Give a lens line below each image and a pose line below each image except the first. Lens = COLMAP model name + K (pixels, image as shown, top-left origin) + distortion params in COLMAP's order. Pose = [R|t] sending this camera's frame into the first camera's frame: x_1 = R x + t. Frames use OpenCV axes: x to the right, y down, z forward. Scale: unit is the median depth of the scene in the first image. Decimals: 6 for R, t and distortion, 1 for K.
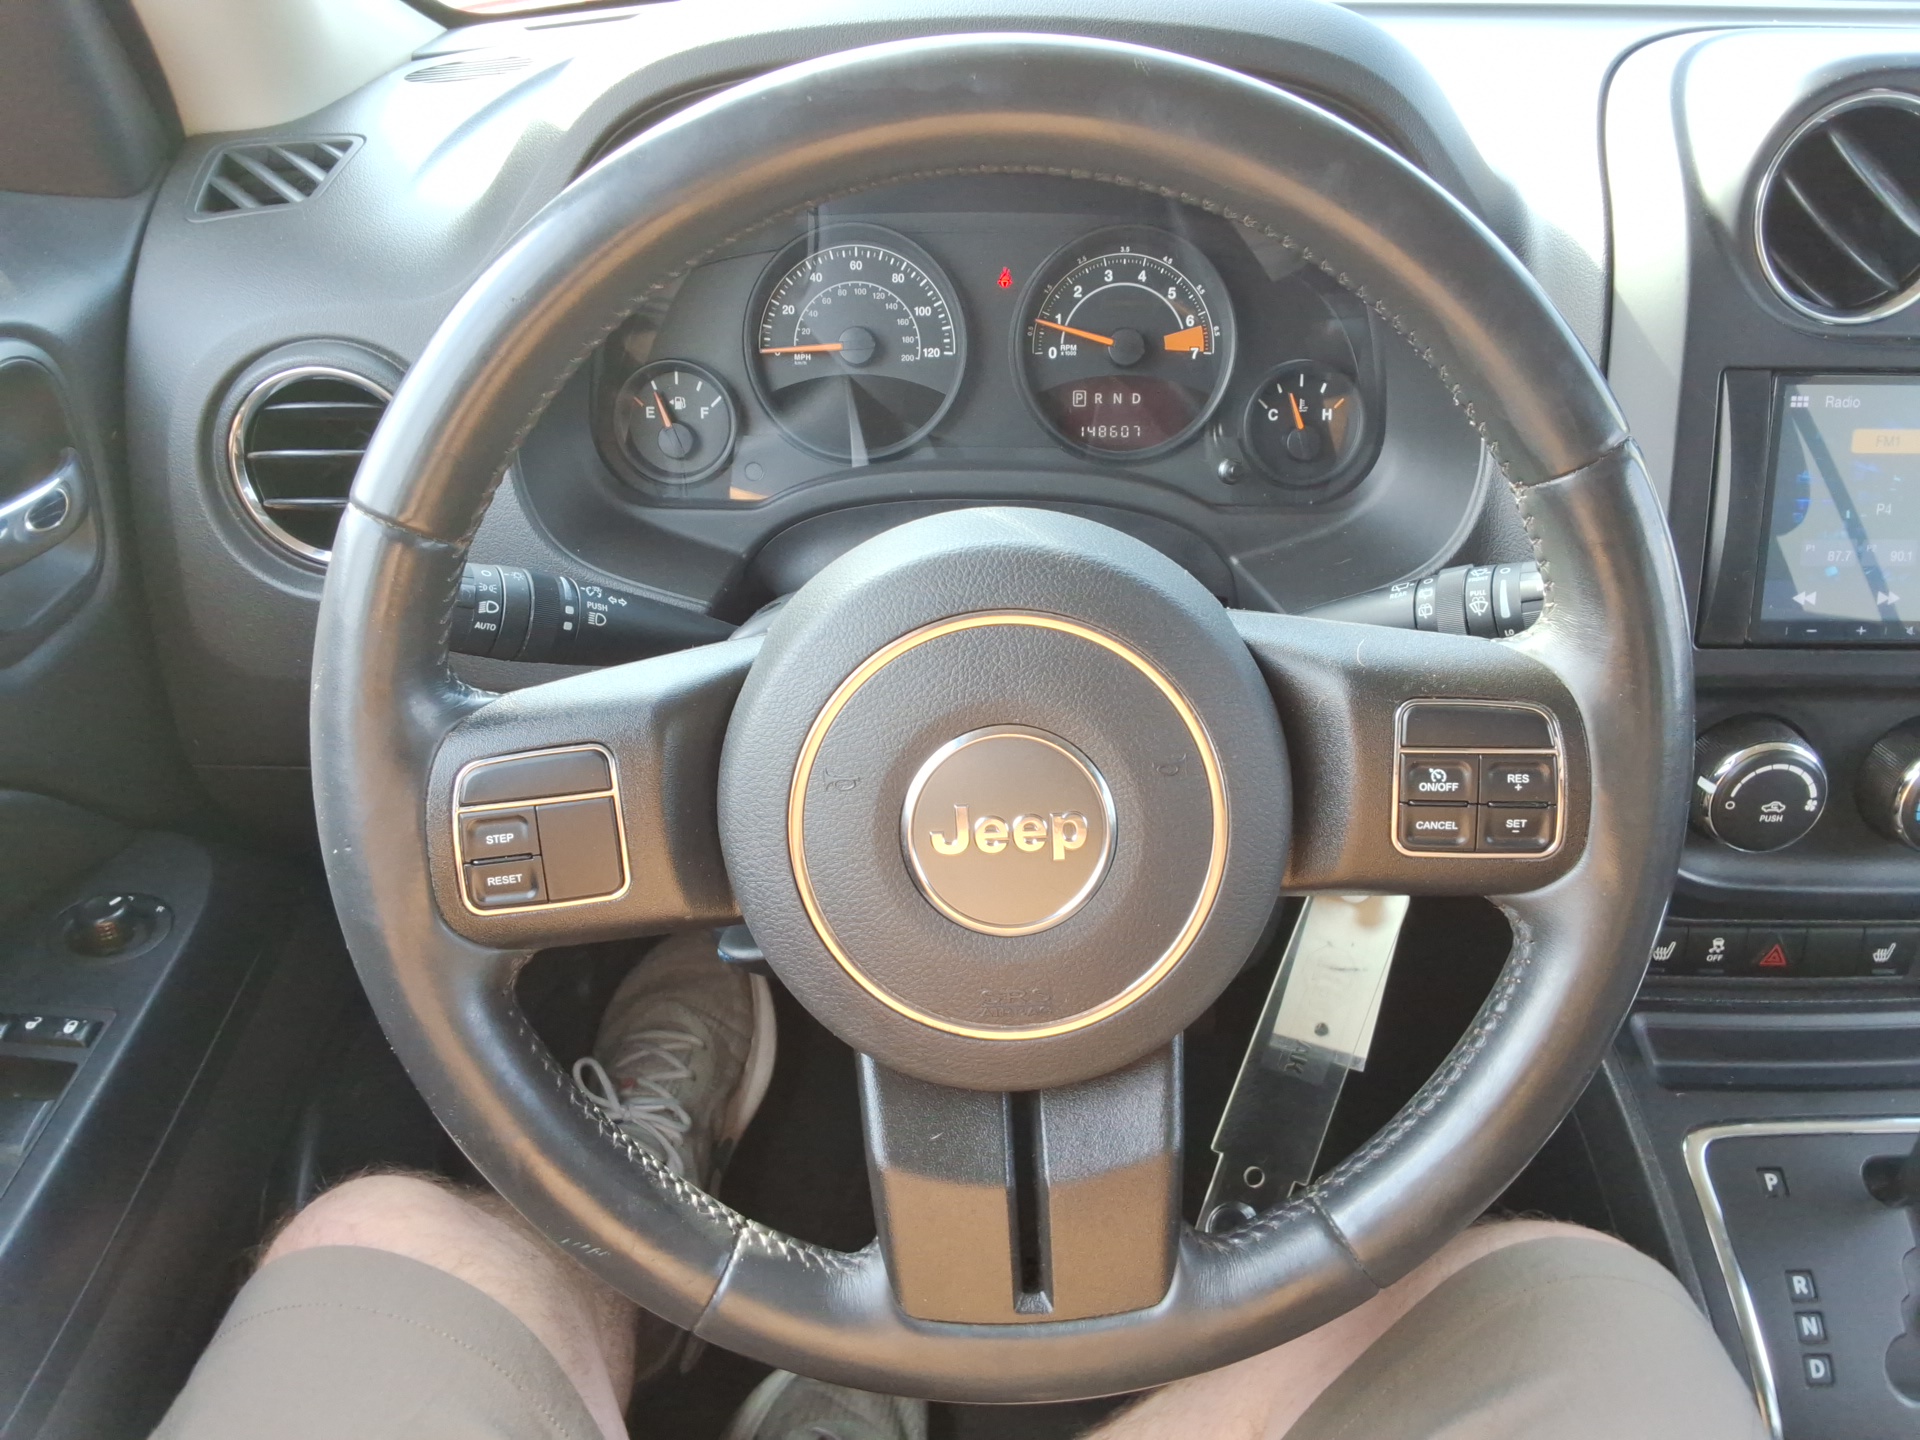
lens RADIAL K [[1546.1, 0, 980.9], [0, 1546.1, 709.9], [0, 0, 1]] dist [0.131650, -0.217958]
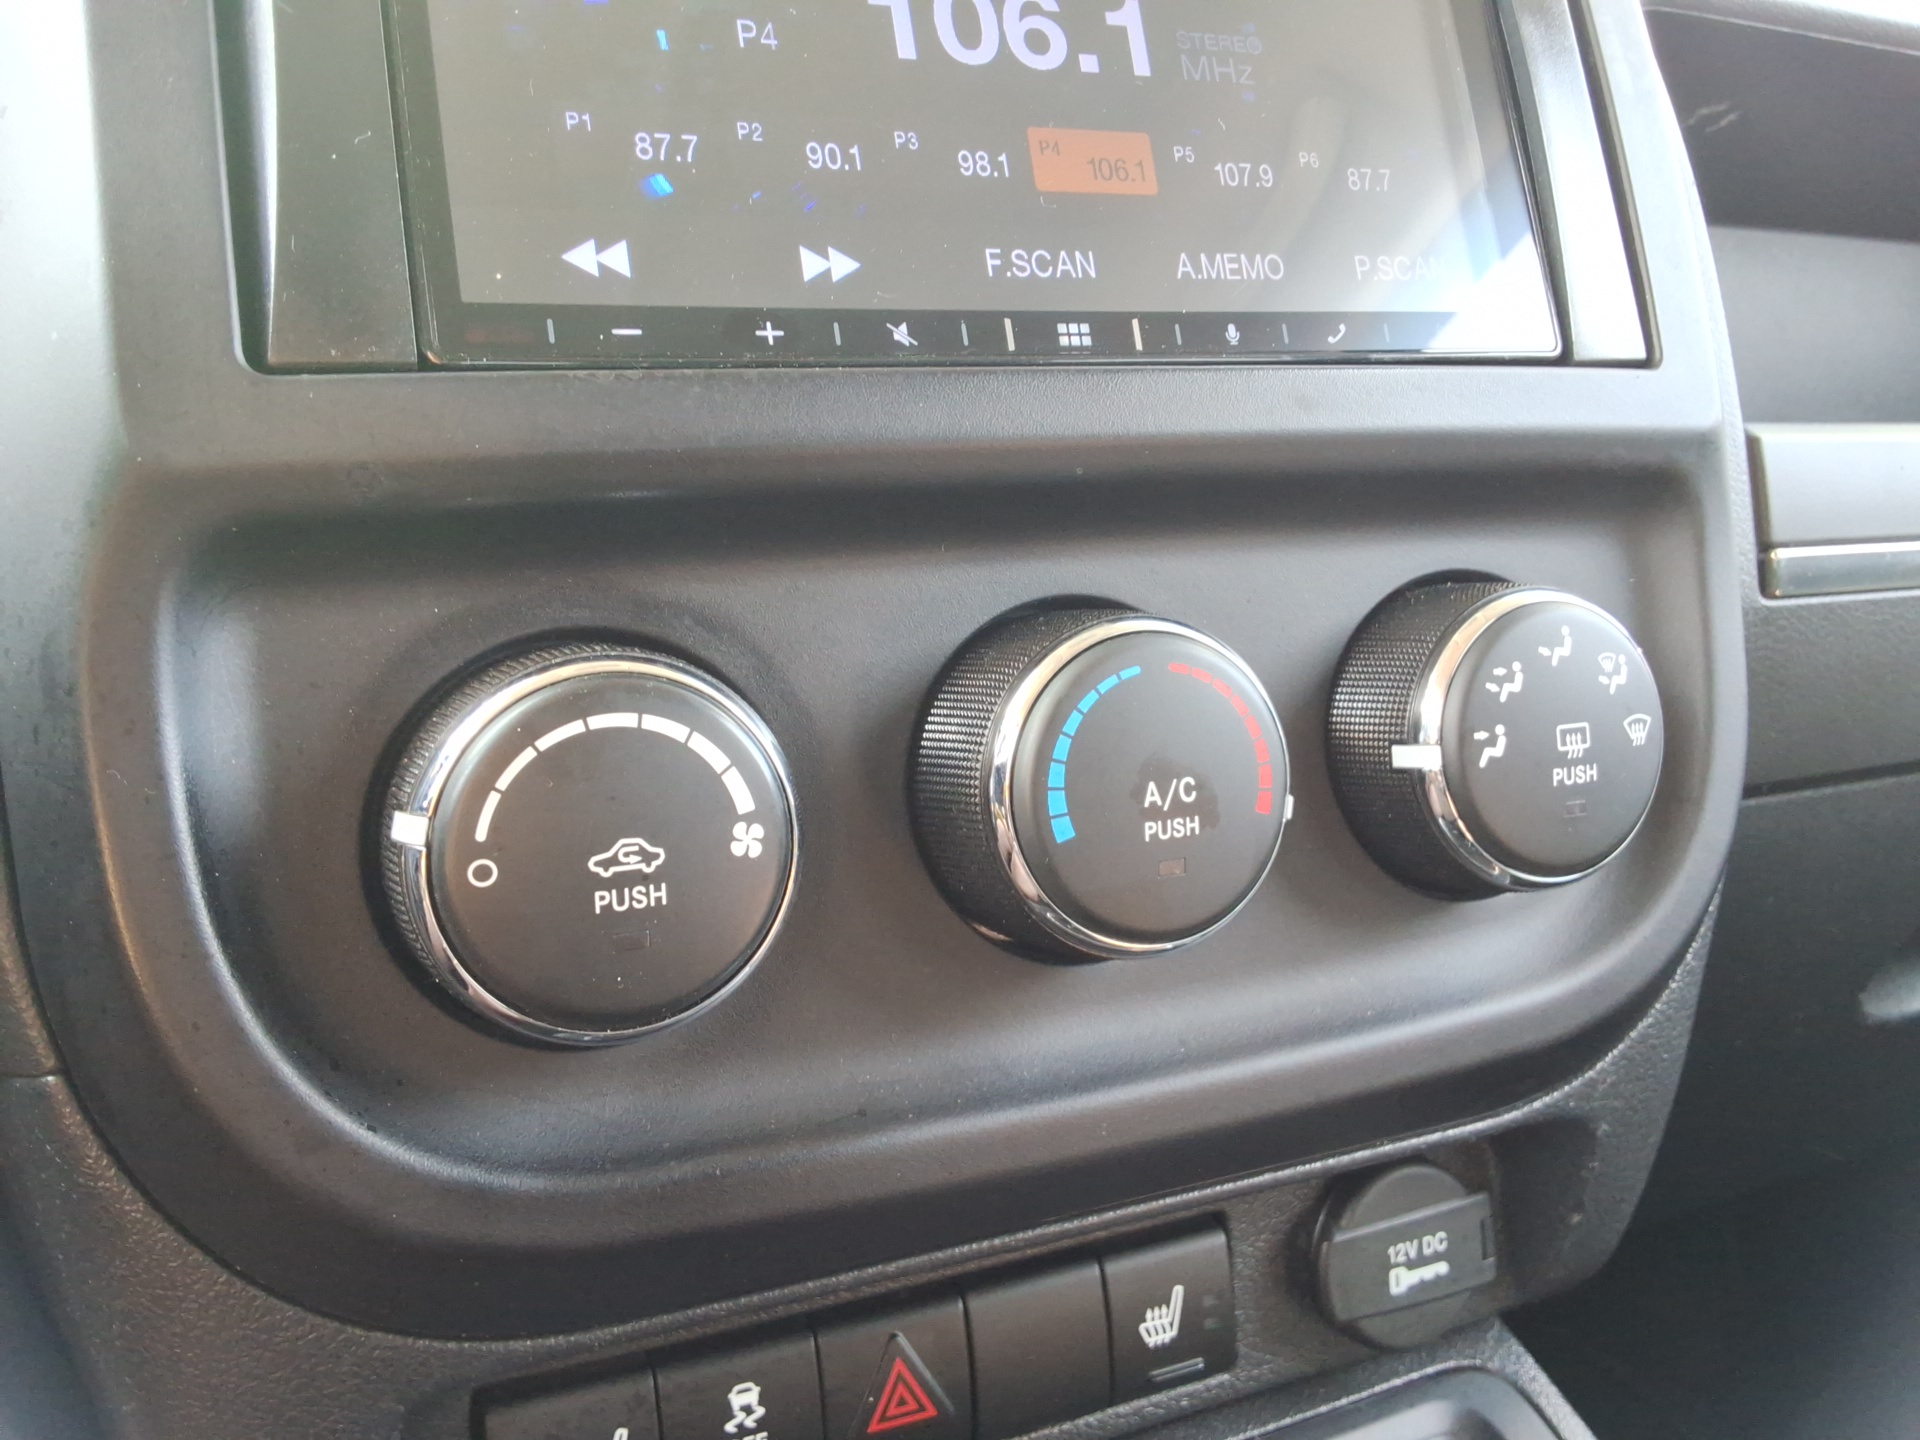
lens RADIAL K [[1579.1, 0, 987.9], [0, 1579.1, 717.9], [0, 0, 1]] dist [0.153047, -0.267884]
pose [[0.923891, -0.096942, 0.370173, 0.476259], [0.222615, 0.922991, -0.313894, 0.158178], [-0.311236, 0.372410, 0.874324, 0.723970]]
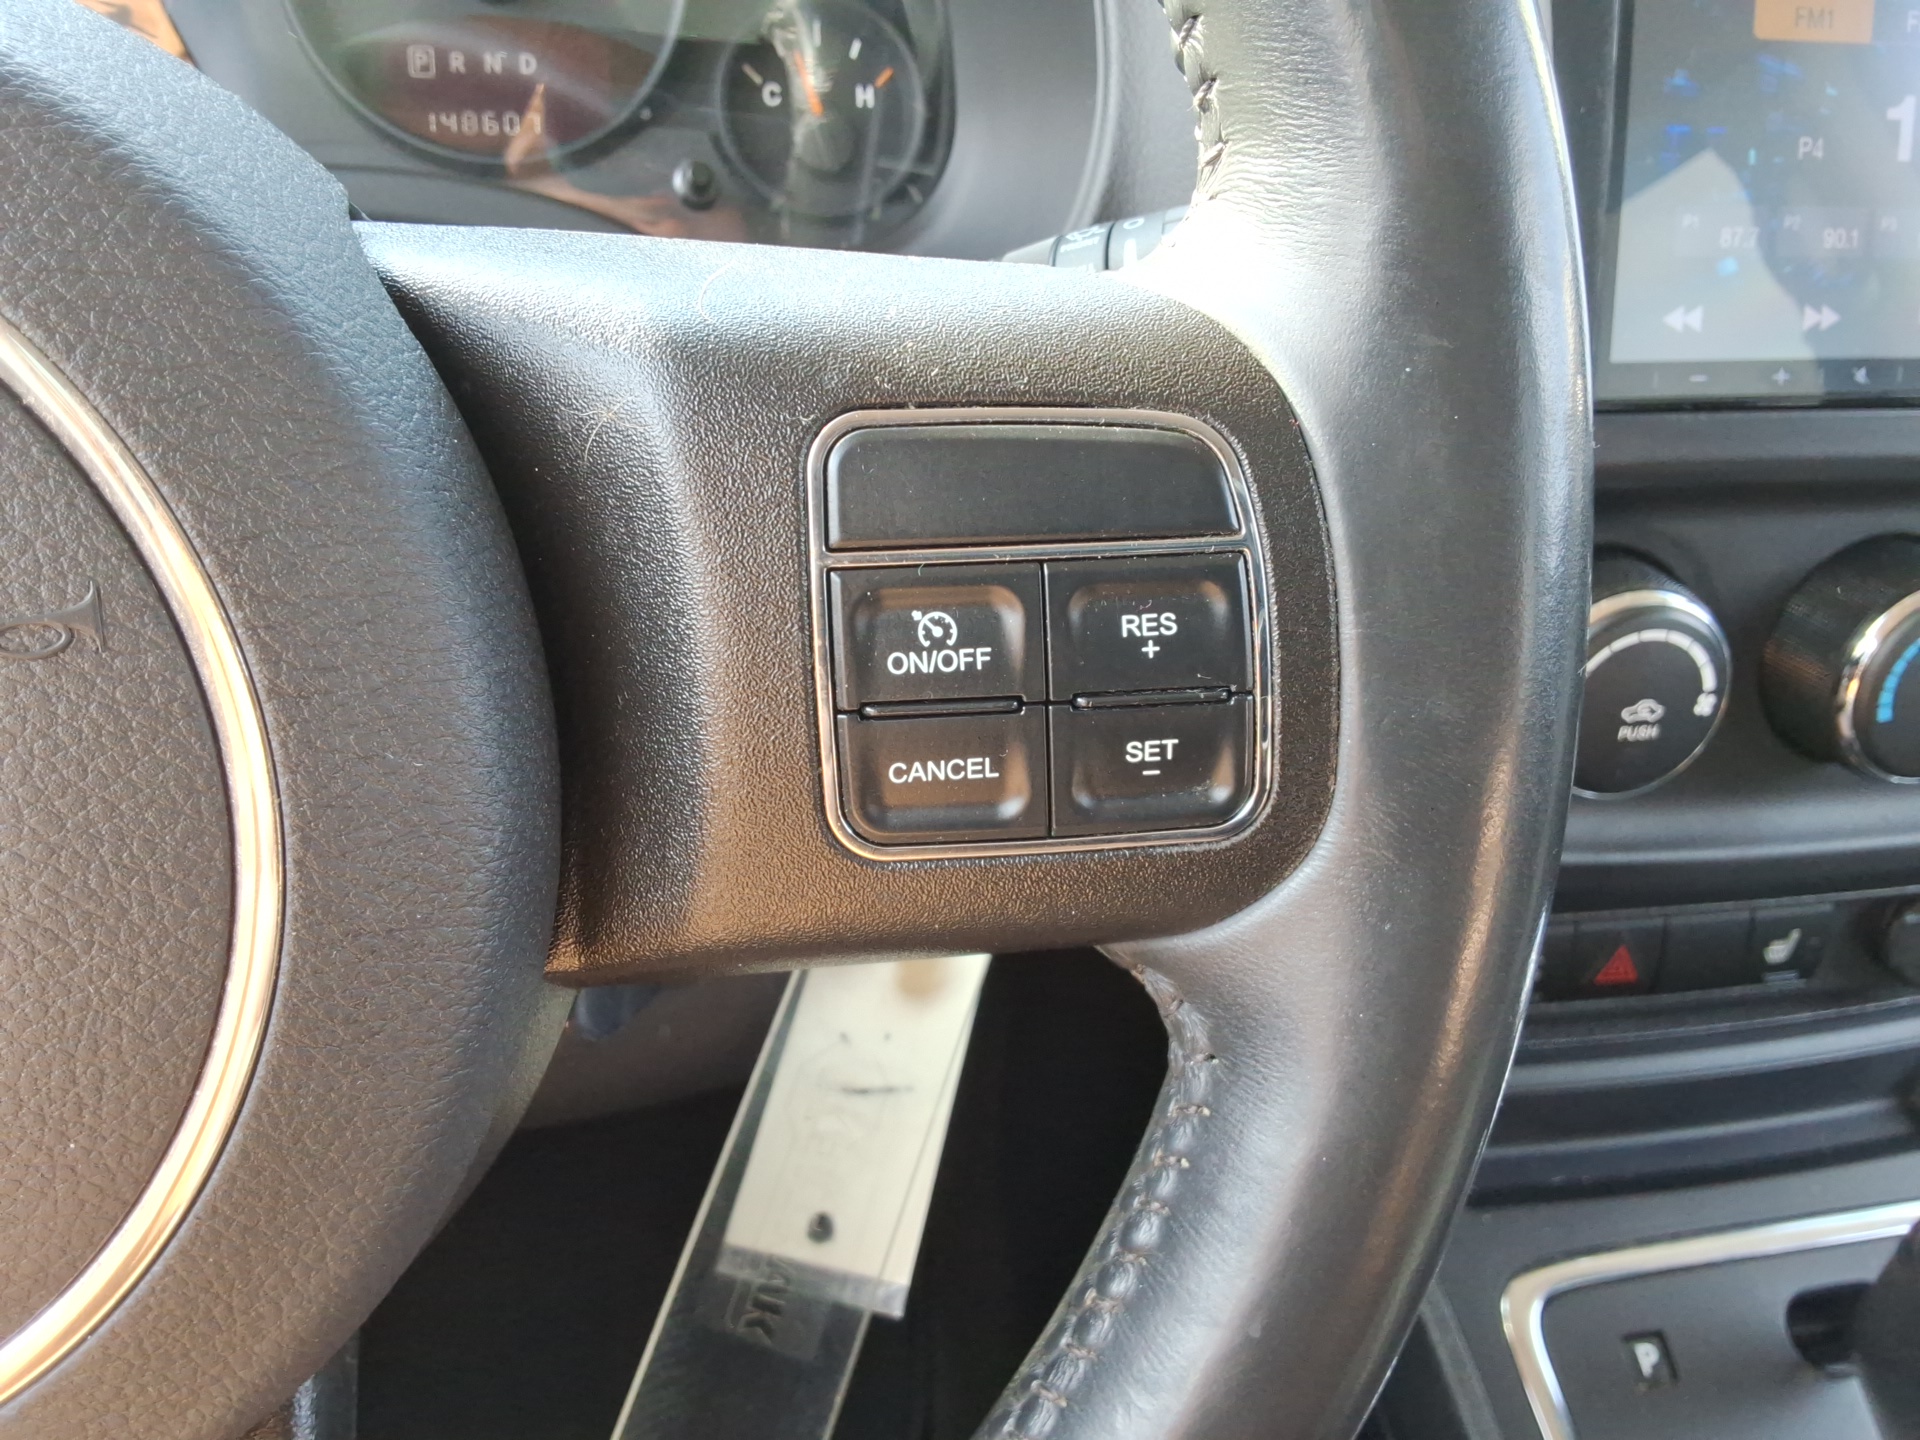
lens RADIAL K [[1568.8, 0, 979.7], [0, 1568.8, 714.6], [0, 0, 1]] dist [0.074904, -0.116965]
pose [[0.984762, -0.054039, 0.165297, 0.195710], [0.052948, 0.998537, 0.011003, 0.046745], [-0.165650, -0.002083, 0.986182, 0.521802]]
